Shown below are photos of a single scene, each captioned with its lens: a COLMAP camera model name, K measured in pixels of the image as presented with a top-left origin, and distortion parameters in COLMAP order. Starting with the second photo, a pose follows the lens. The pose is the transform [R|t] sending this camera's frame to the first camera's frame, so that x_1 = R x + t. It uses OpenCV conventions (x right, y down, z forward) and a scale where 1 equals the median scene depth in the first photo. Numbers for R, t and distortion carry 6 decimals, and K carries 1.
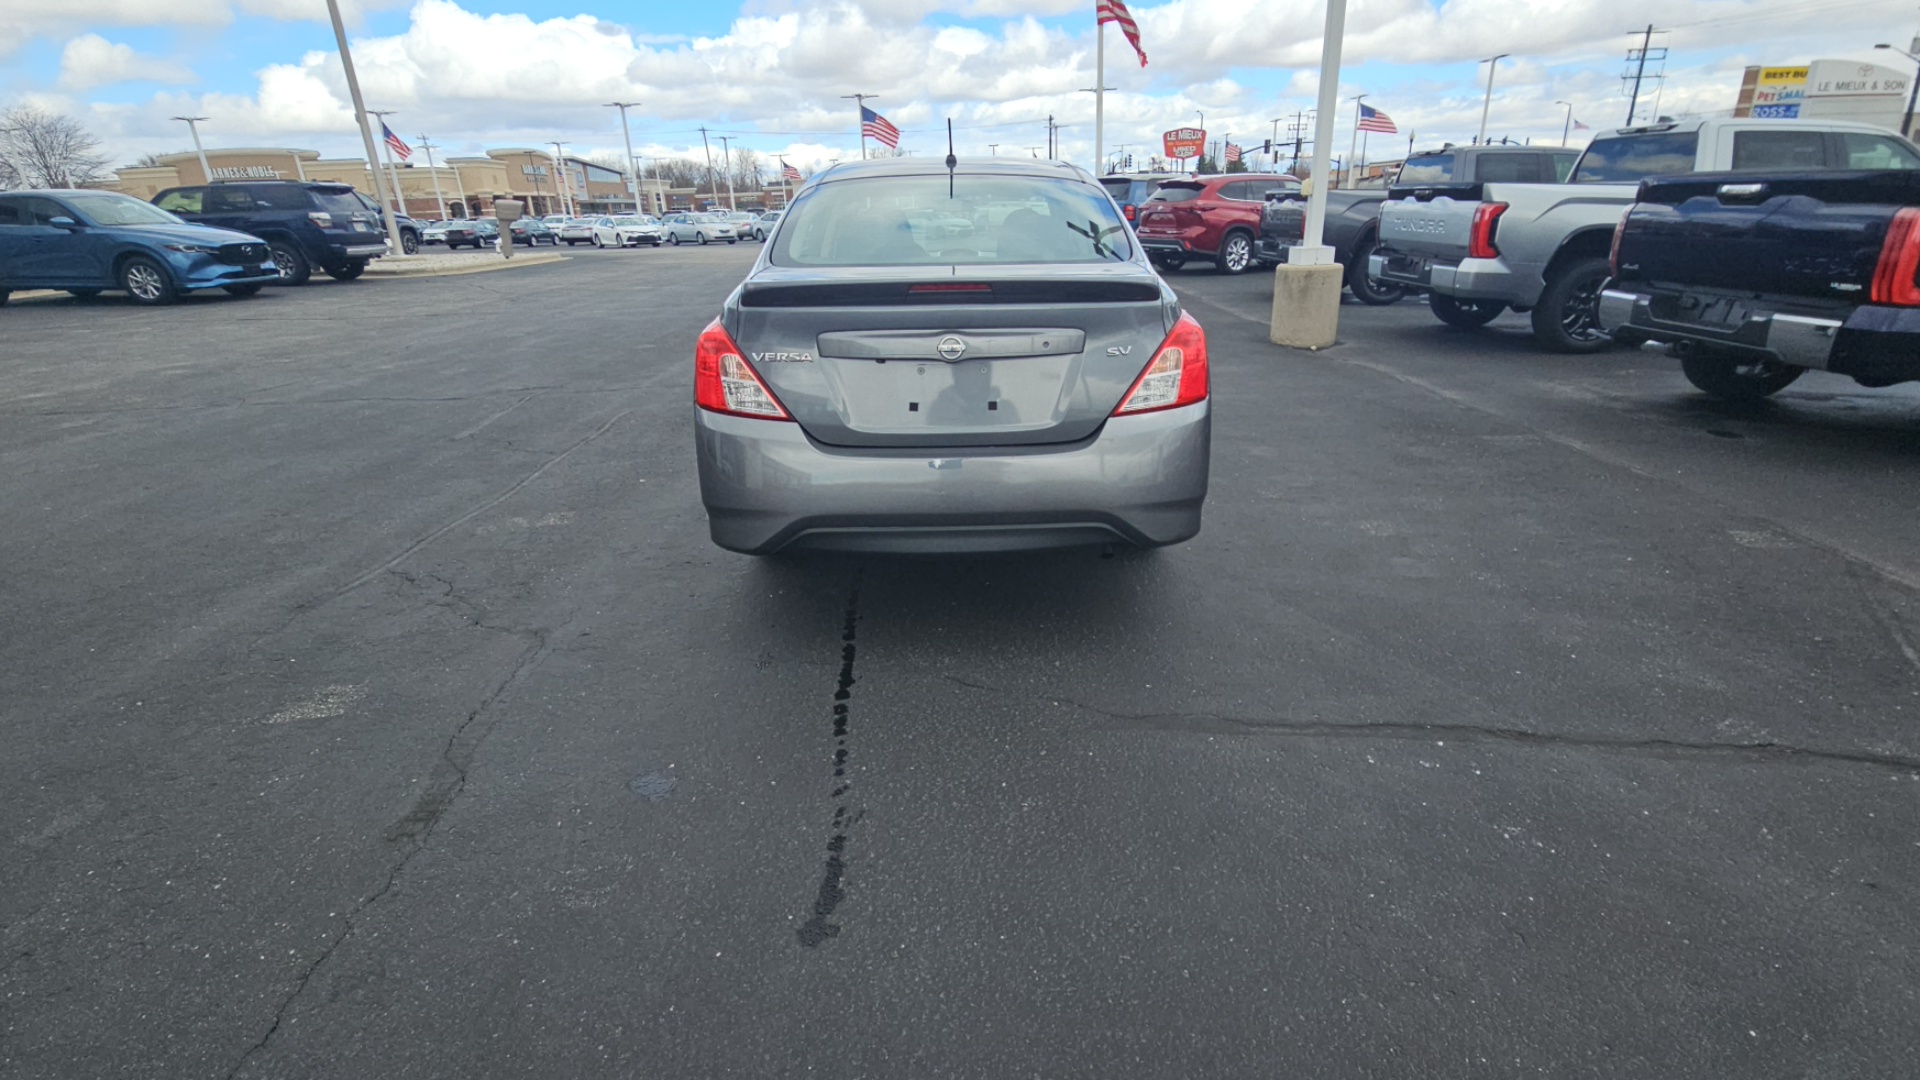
lens RADIAL K [[851.8, 0, 977.2], [0, 851.8, 541.9], [0, 0, 1]] dist [0.007982, -0.007312]
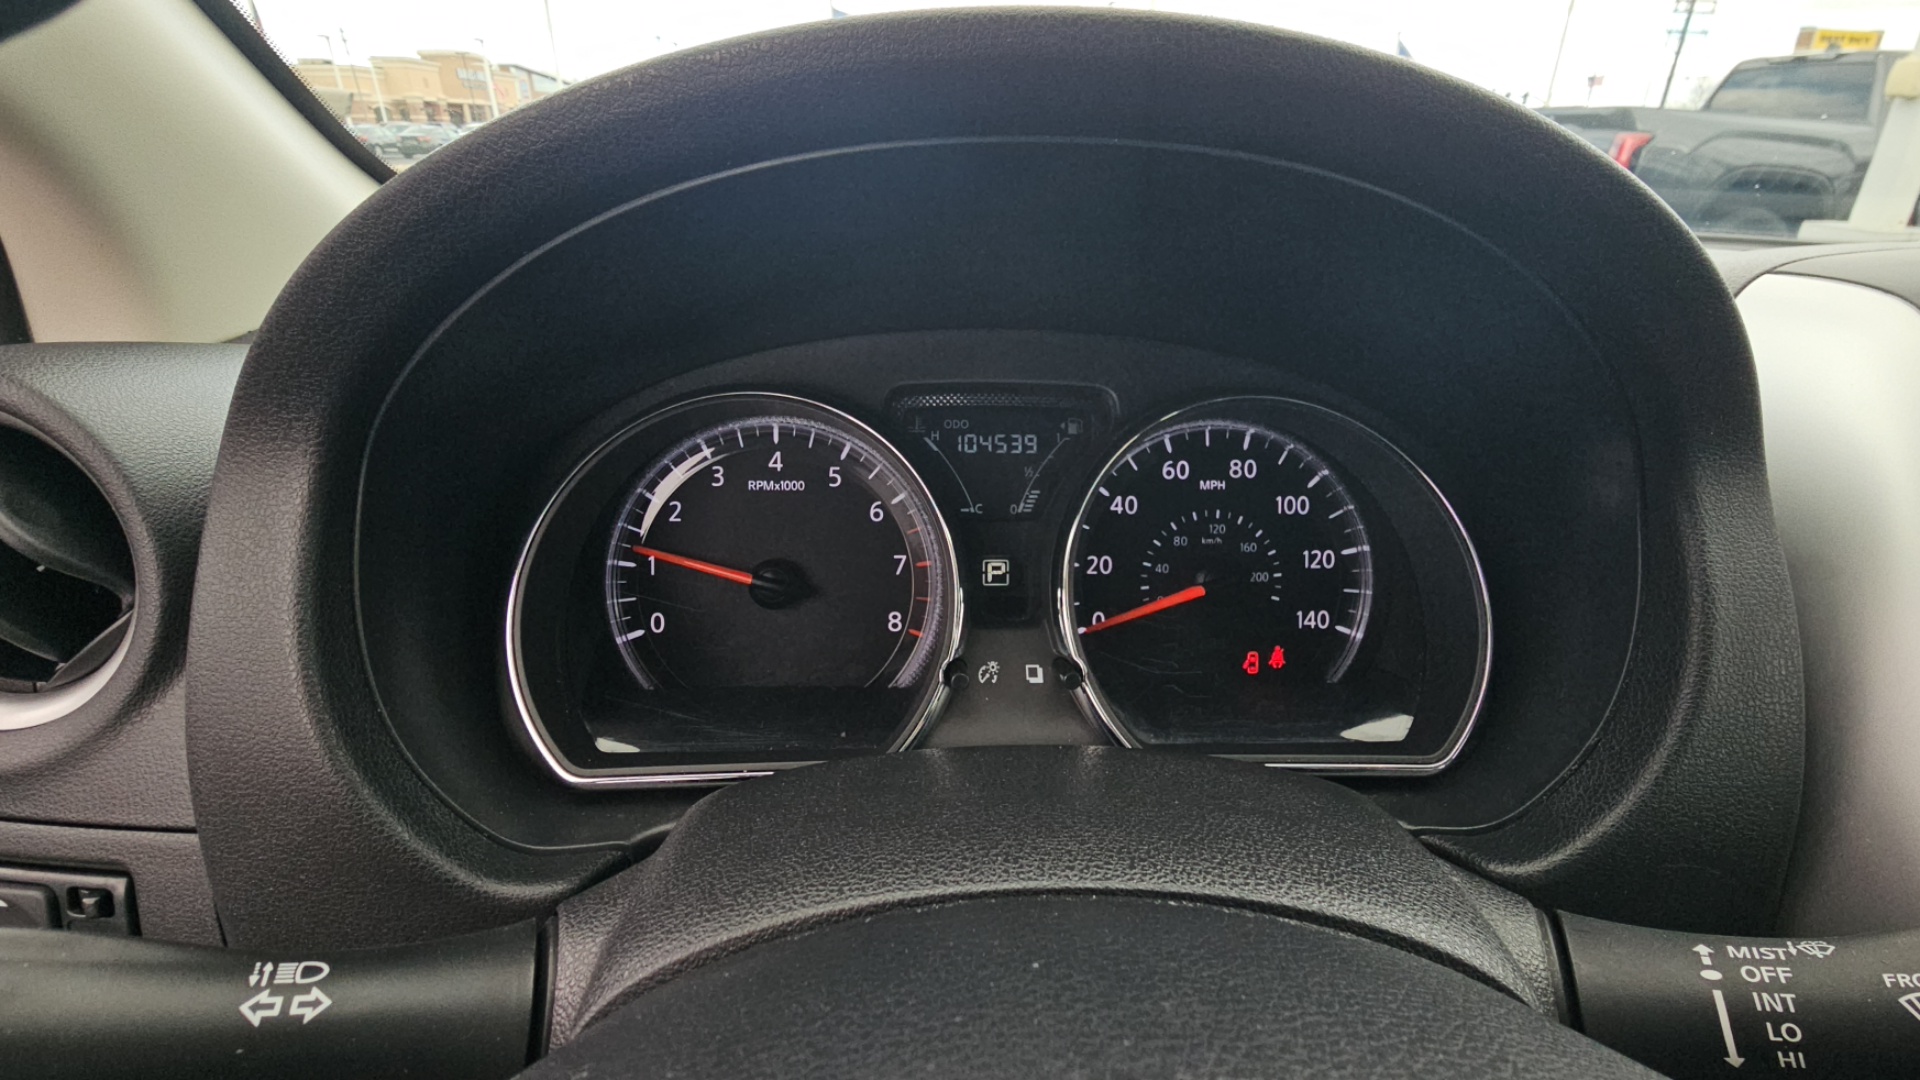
lens RADIAL K [[851.8, 0, 977.7], [0, 851.8, 547.6], [0, 0, 1]] dist [0.007982, -0.007312]
pose [[0.998928, 0.029186, 0.035925, -0.057561], [-0.031511, 0.997324, 0.065963, -0.204444], [-0.033904, -0.067024, 0.997175, 0.597560]]
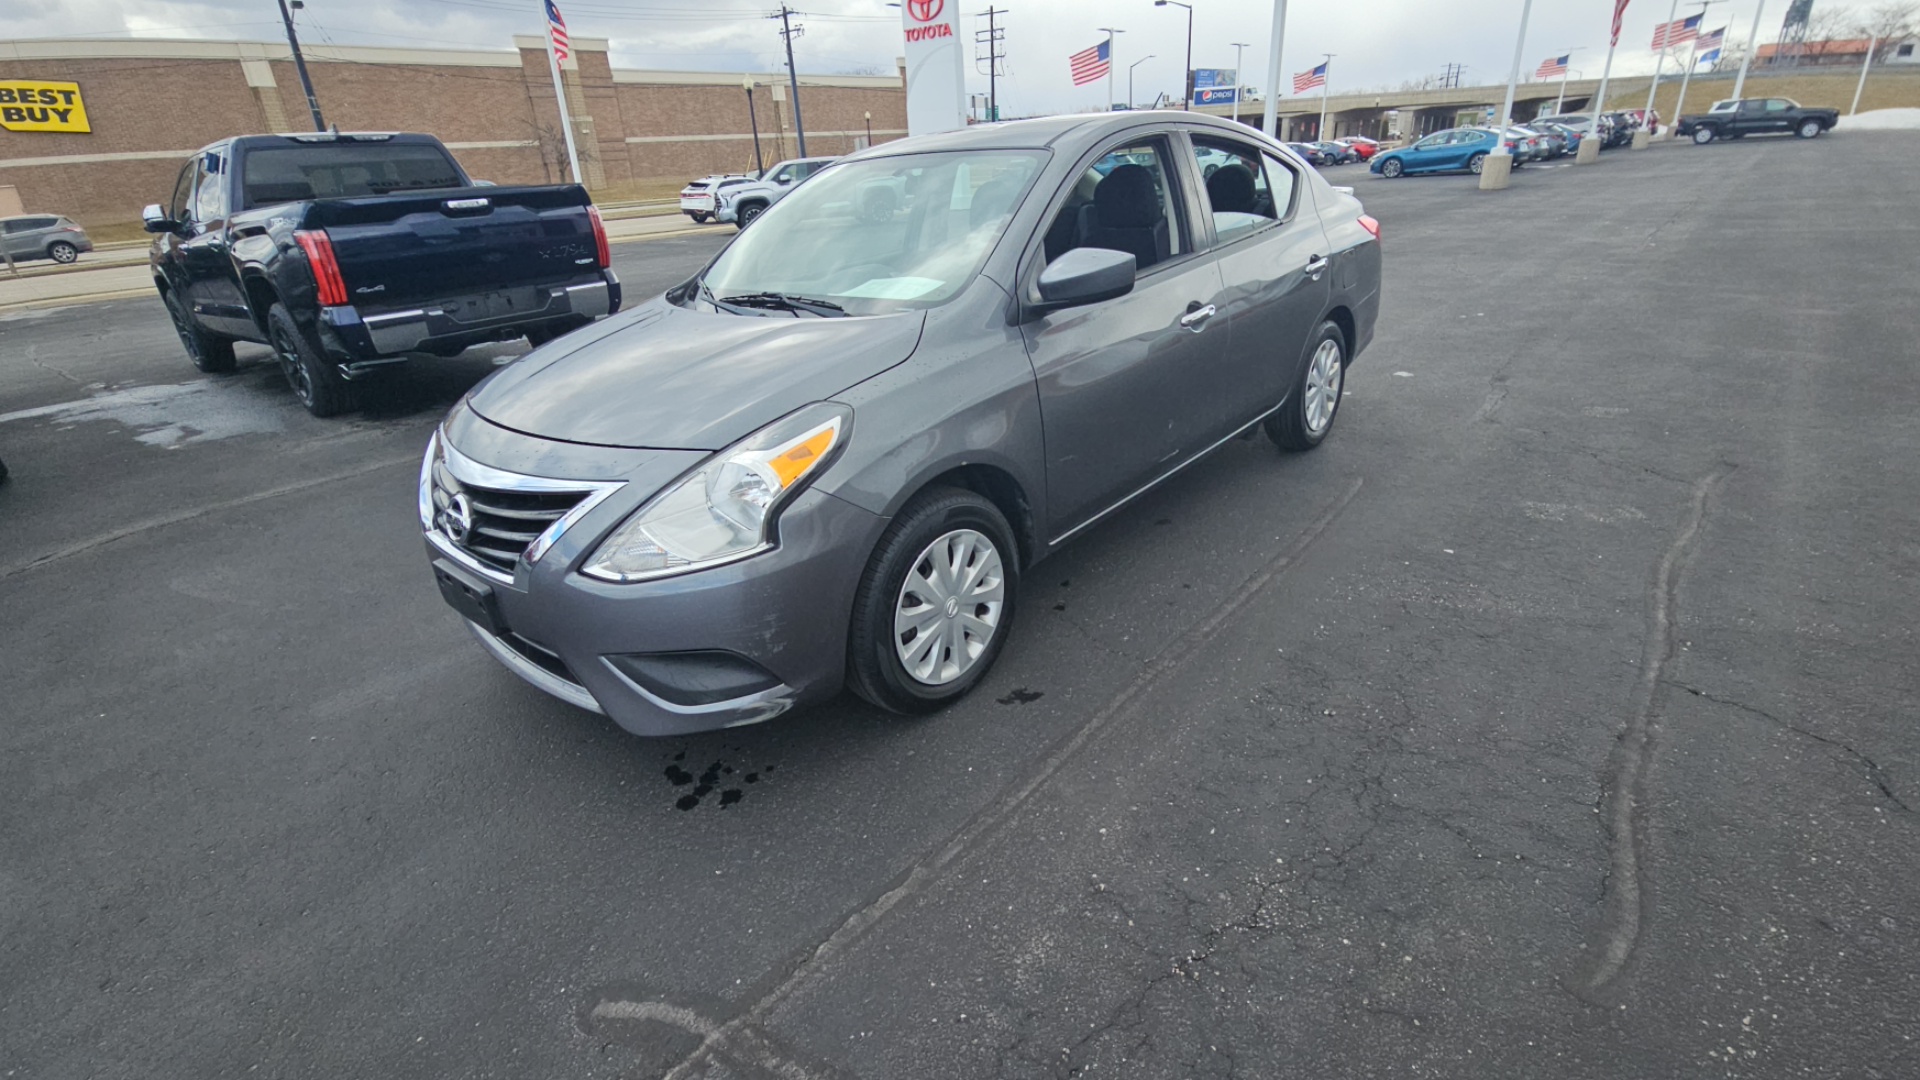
lens RADIAL K [[851.8, 0, 980.3], [0, 851.8, 546.1], [0, 0, 1]] dist [0.007982, -0.007312]
pose [[-0.743918, -0.216211, 0.632328, -0.299018], [0.313939, 0.722236, 0.616294, -0.336526], [-0.589939, 0.656984, -0.469408, 0.845059]]
